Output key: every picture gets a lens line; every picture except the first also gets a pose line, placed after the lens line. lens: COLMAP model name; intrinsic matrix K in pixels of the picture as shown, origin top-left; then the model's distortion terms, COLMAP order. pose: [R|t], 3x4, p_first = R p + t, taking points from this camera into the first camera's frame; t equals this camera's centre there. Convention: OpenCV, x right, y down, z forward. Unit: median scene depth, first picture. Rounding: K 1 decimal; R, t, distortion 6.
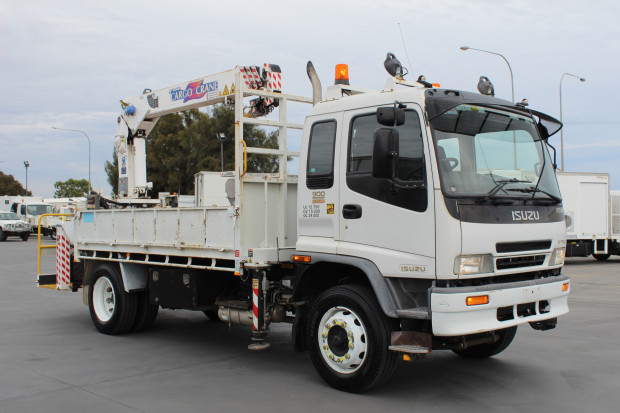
lens RADIAL K [[713.2, 0, 310.0], [0, 713.2, 206.5], [0, 0, 1]] dist [-0.114396, 0.004265]
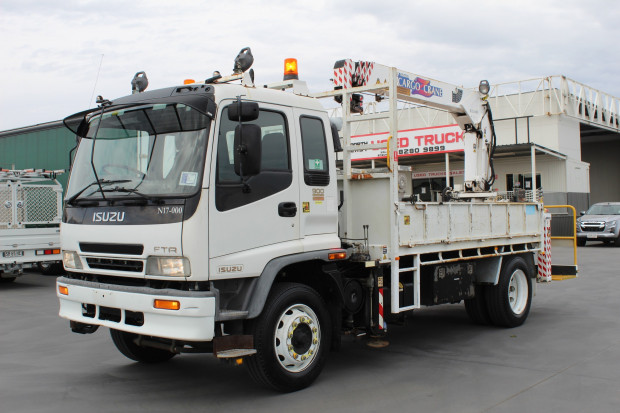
lens RADIAL K [[713.2, 0, 310.0], [0, 713.2, 206.5], [0, 0, 1]] dist [-0.114396, 0.004265]
pose [[0.100316, -0.005735, -0.994939, 1.305579], [0.025901, 0.999660, -0.003150, 0.010177], [0.994618, -0.025454, 0.100430, 1.193669]]
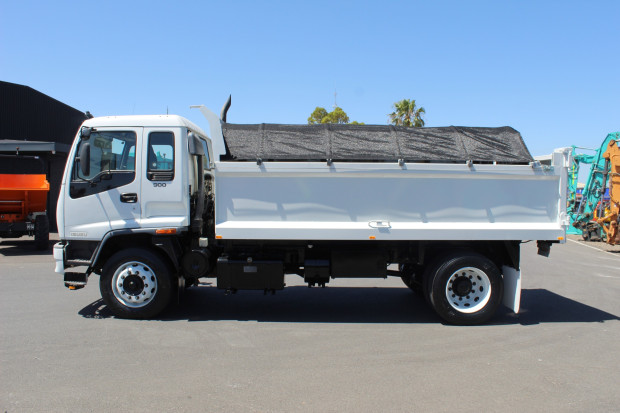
lens RADIAL K [[507.5, 0, 310.0], [0, 507.5, 206.5], [0, 0, 1]] dist [-0.089191, 0.007161]
pose [[-0.683708, 0.022389, -0.729413, 0.817981], [0.007890, 0.999698, 0.023290, 0.007296], [0.729713, 0.010168, -0.683678, 2.238991]]
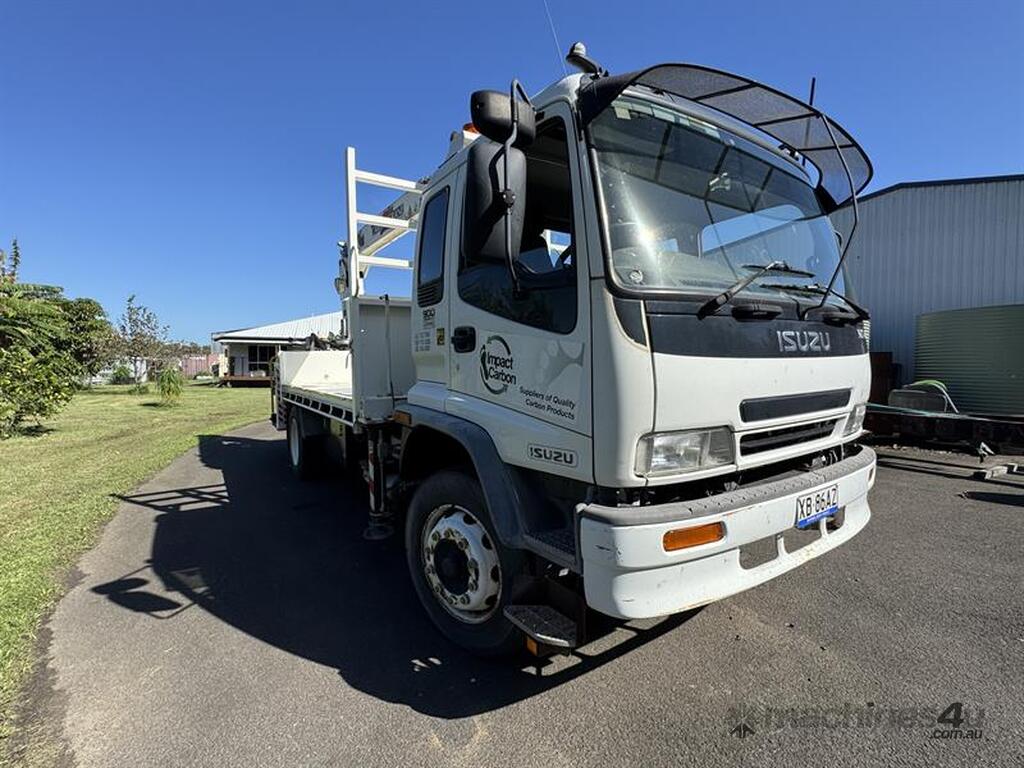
lens RADIAL K [[484.6, 0, 512.0], [0, 484.6, 384.0], [0, 0, 1]] dist [-0.002859, -0.000327]
pose [[0.986985, -0.000765, -0.160808, 0.162745], [0.010841, 0.998030, 0.061792, 0.019593], [0.160444, -0.062732, 0.985049, 0.647286]]
